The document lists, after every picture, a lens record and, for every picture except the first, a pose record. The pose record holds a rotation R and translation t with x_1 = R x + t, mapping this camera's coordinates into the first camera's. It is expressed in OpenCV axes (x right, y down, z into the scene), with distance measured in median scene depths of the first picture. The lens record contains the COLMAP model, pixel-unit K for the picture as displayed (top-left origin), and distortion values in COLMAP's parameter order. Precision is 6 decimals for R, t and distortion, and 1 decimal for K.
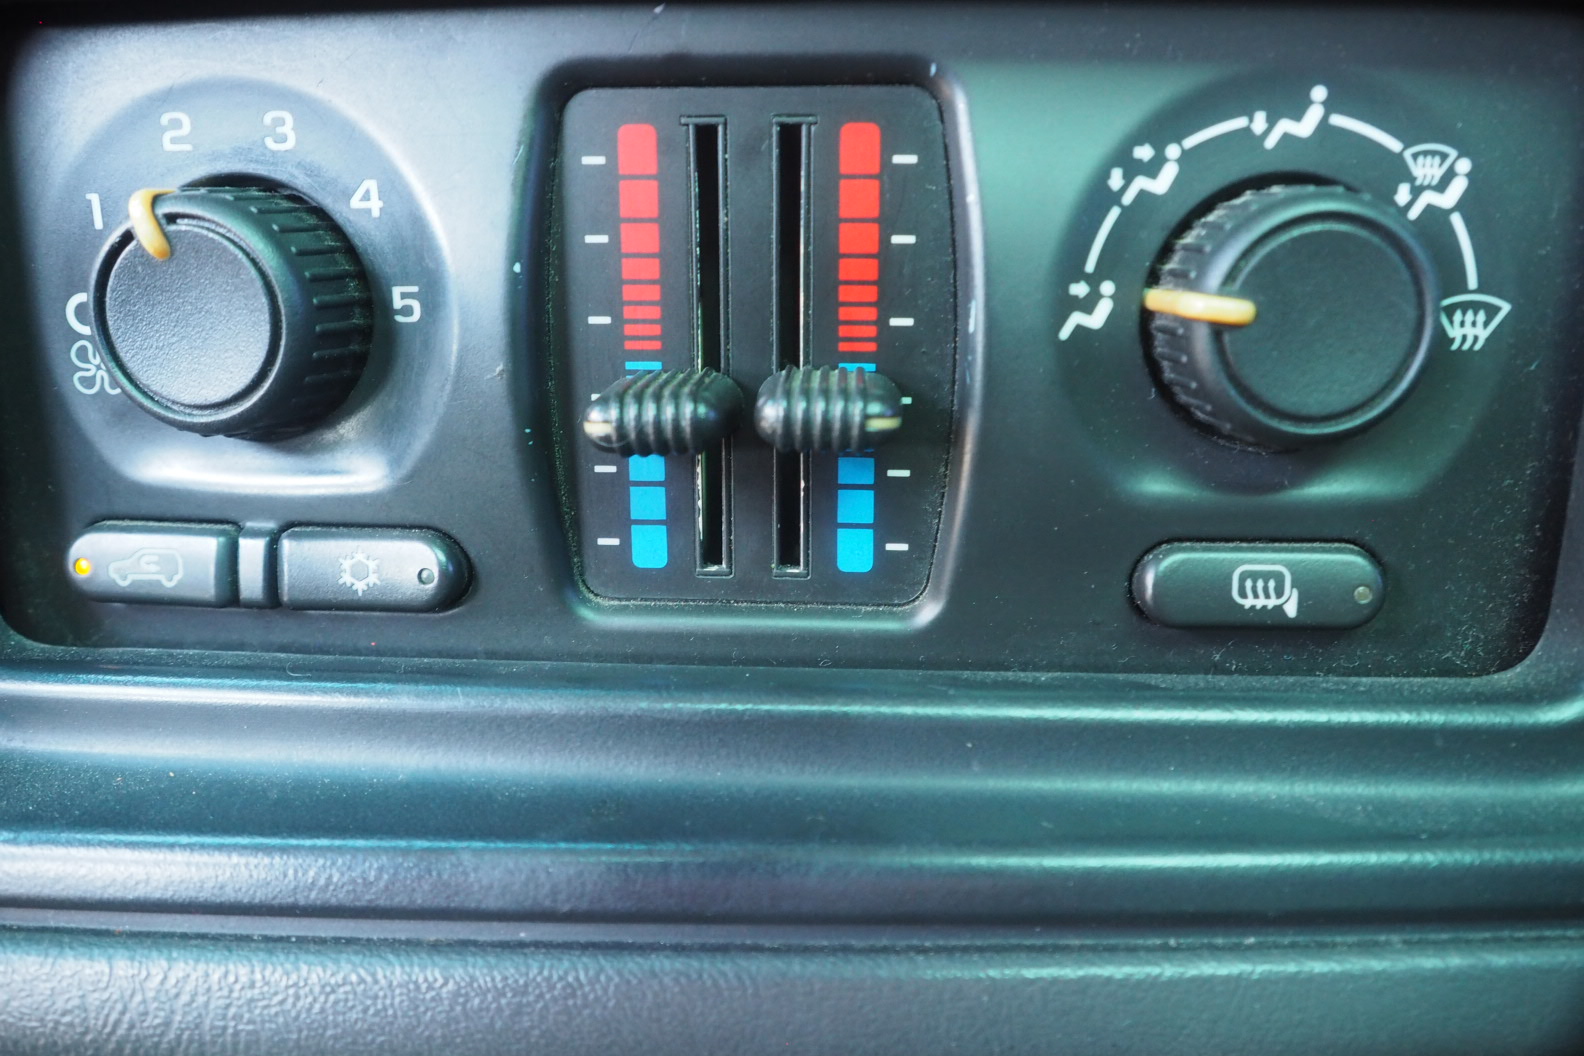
lens RADIAL K [[1118.3, 0, 796.5], [0, 1118.3, 520.7], [0, 0, 1]] dist [-0.036055, 0.005711]
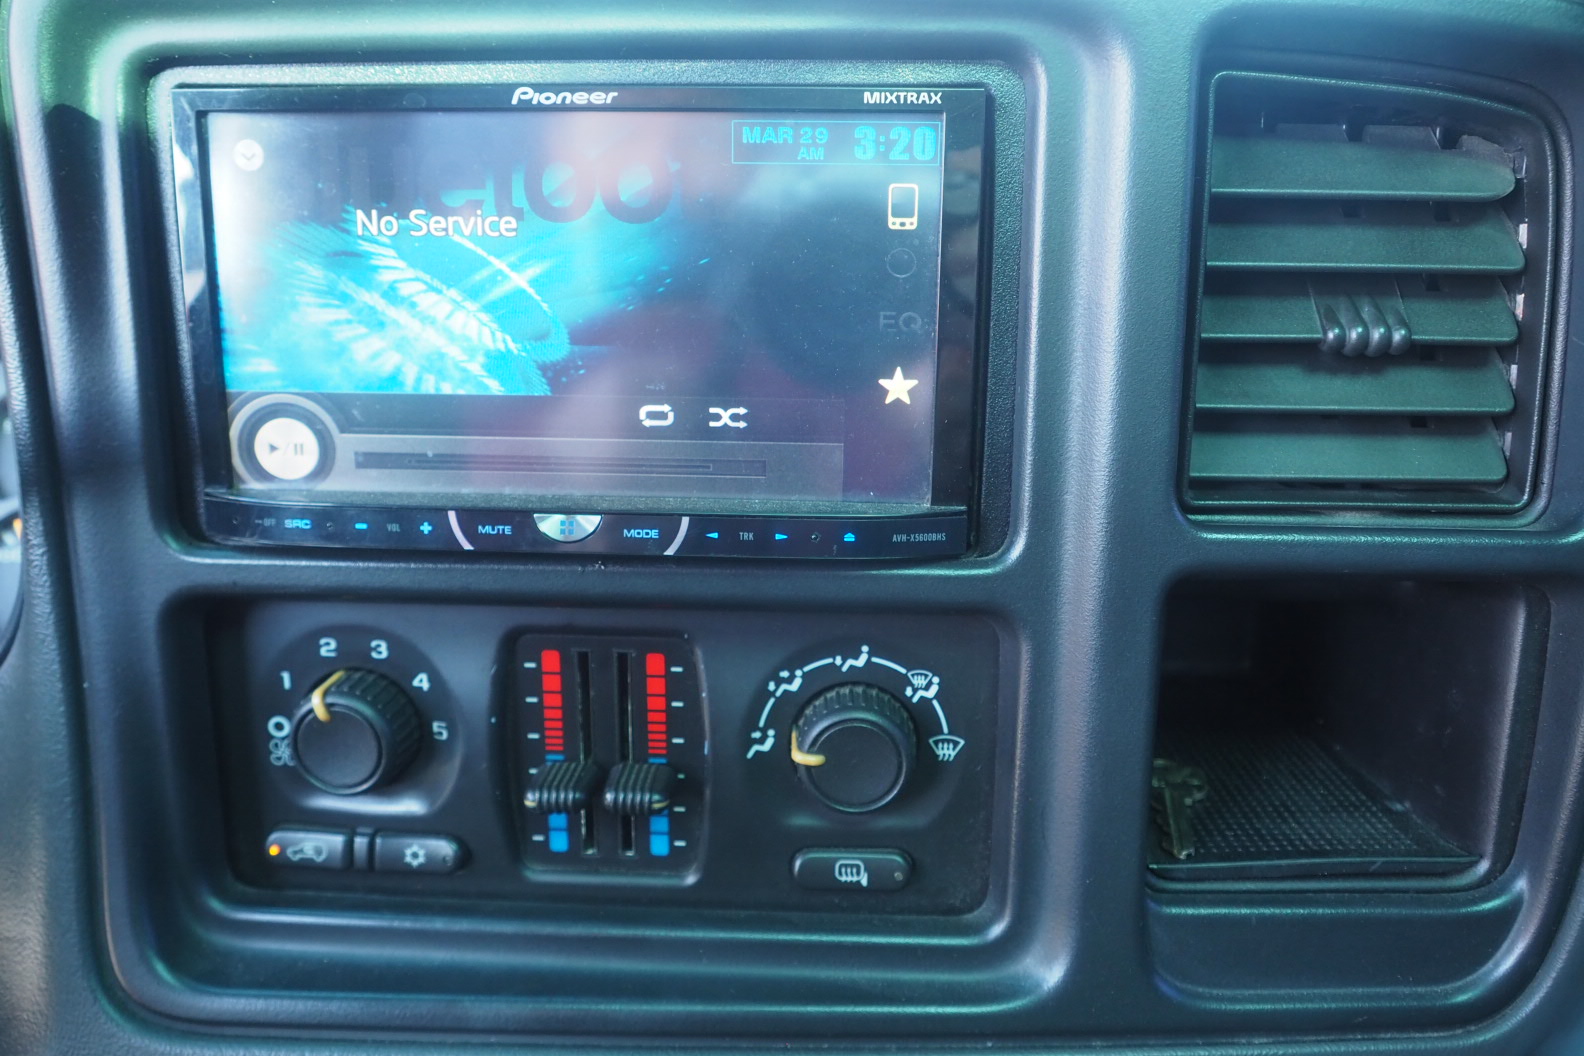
lens RADIAL K [[1118.3, 0, 788.7], [0, 1118.3, 523.1], [0, 0, 1]] dist [-0.036055, 0.005711]
pose [[0.999993, 0.003700, -0.000528, 0.309387], [-0.003715, 0.999431, -0.033511, -0.530875], [0.000403, 0.033513, 0.999438, -1.124093]]
